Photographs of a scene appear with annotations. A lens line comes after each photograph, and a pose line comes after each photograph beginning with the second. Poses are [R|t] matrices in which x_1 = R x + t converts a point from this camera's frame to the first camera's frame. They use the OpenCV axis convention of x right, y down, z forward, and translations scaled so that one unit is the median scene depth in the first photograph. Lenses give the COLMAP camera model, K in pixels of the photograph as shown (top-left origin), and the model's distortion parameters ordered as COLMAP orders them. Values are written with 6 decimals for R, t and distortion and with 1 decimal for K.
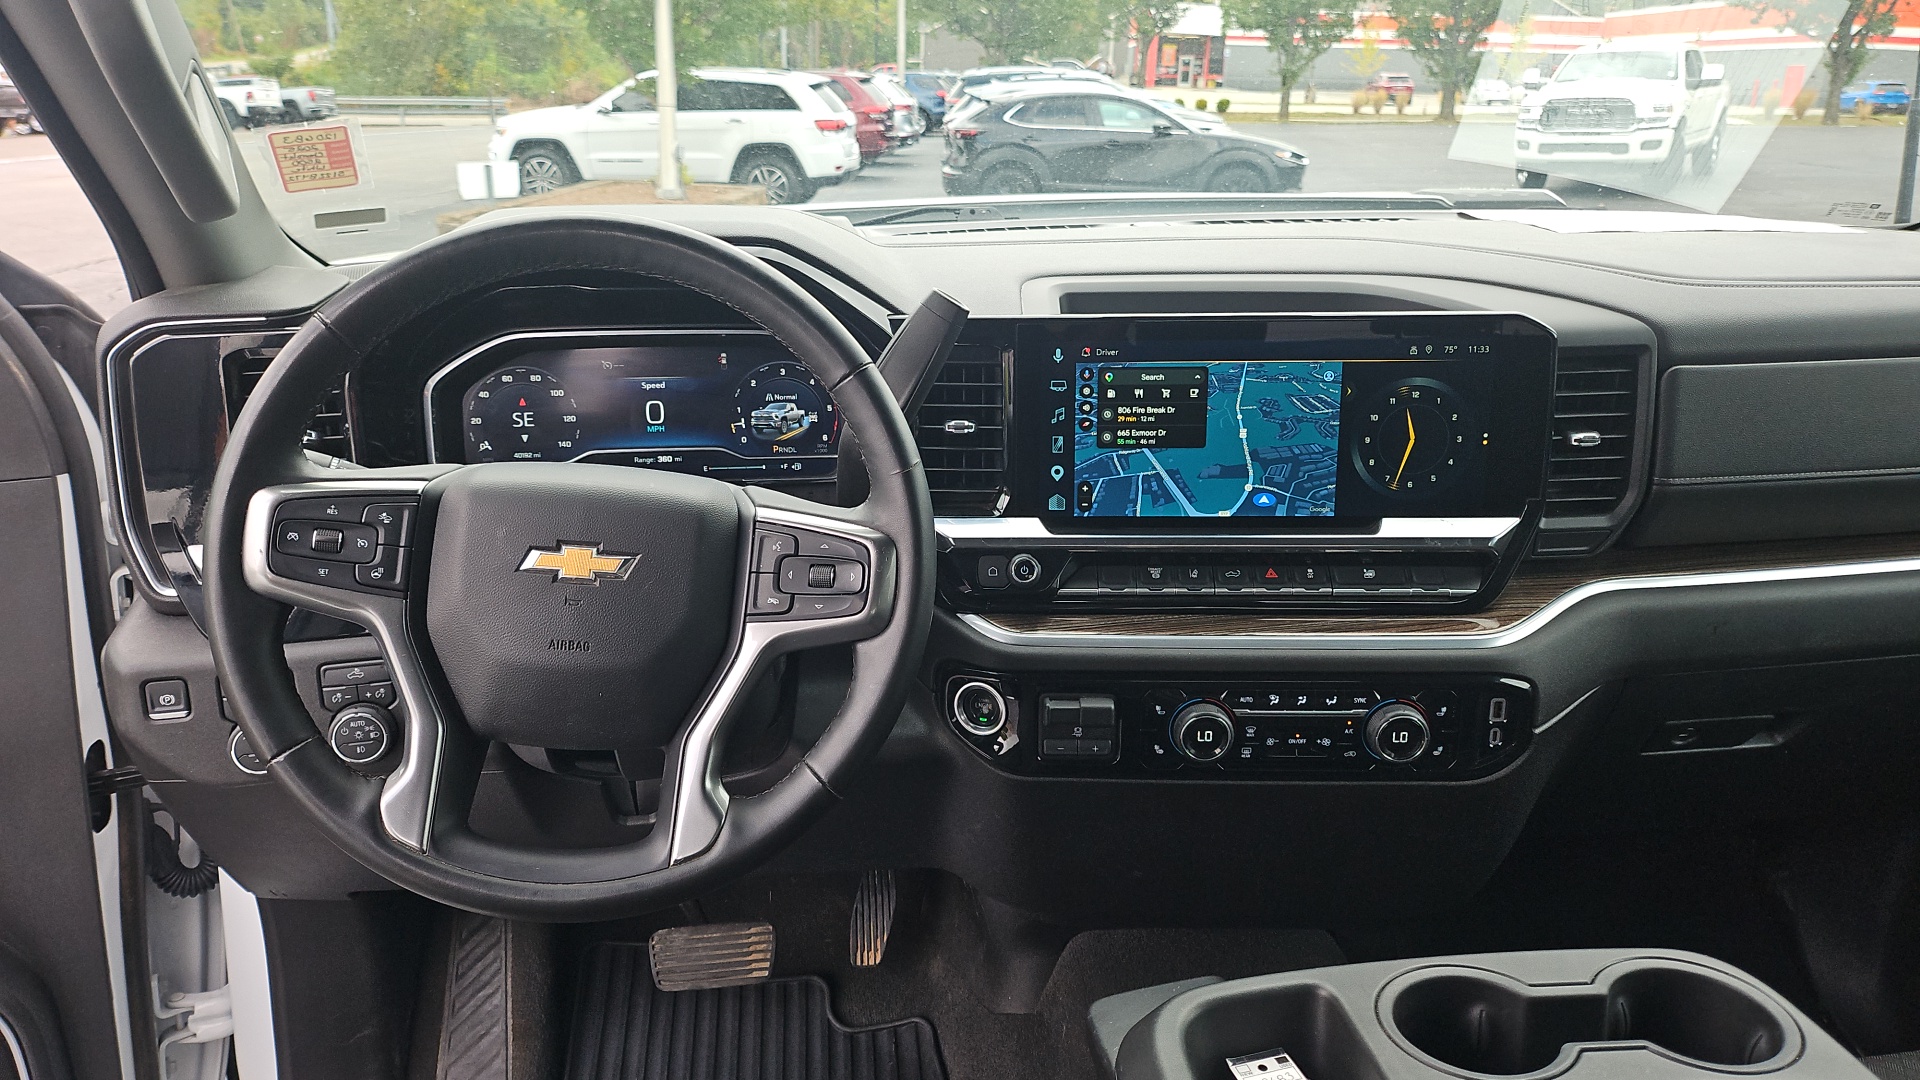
lens RADIAL K [[1341.4, 0, 948.7], [0, 1341.4, 554.6], [0, 0, 1]] dist [0.065827, -0.064042]
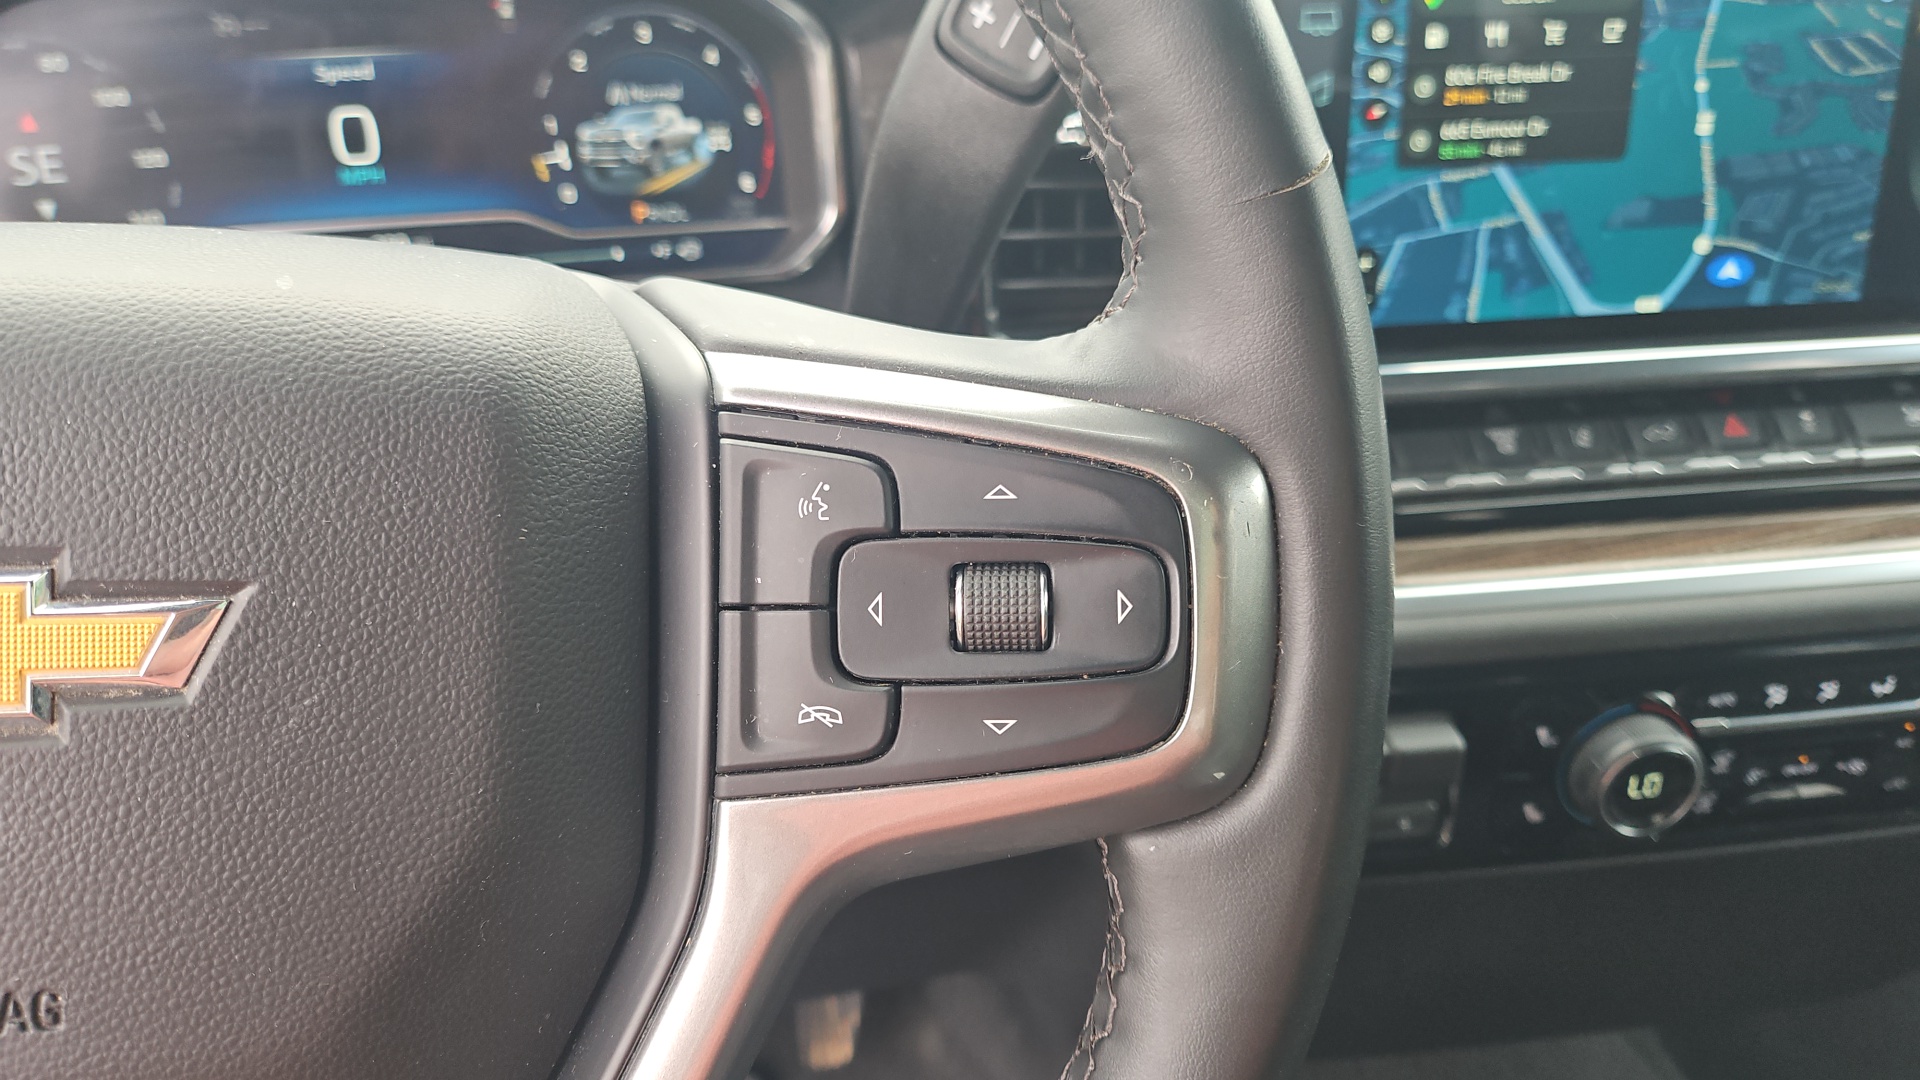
lens RADIAL K [[1341.4, 0, 939.1], [0, 1341.4, 538.7], [0, 0, 1]] dist [0.065827, -0.064042]
pose [[0.987499, -0.075990, 0.138096, -0.109224], [0.056703, 0.988725, 0.138588, -0.029334], [-0.147071, -0.129025, 0.980675, 0.563666]]
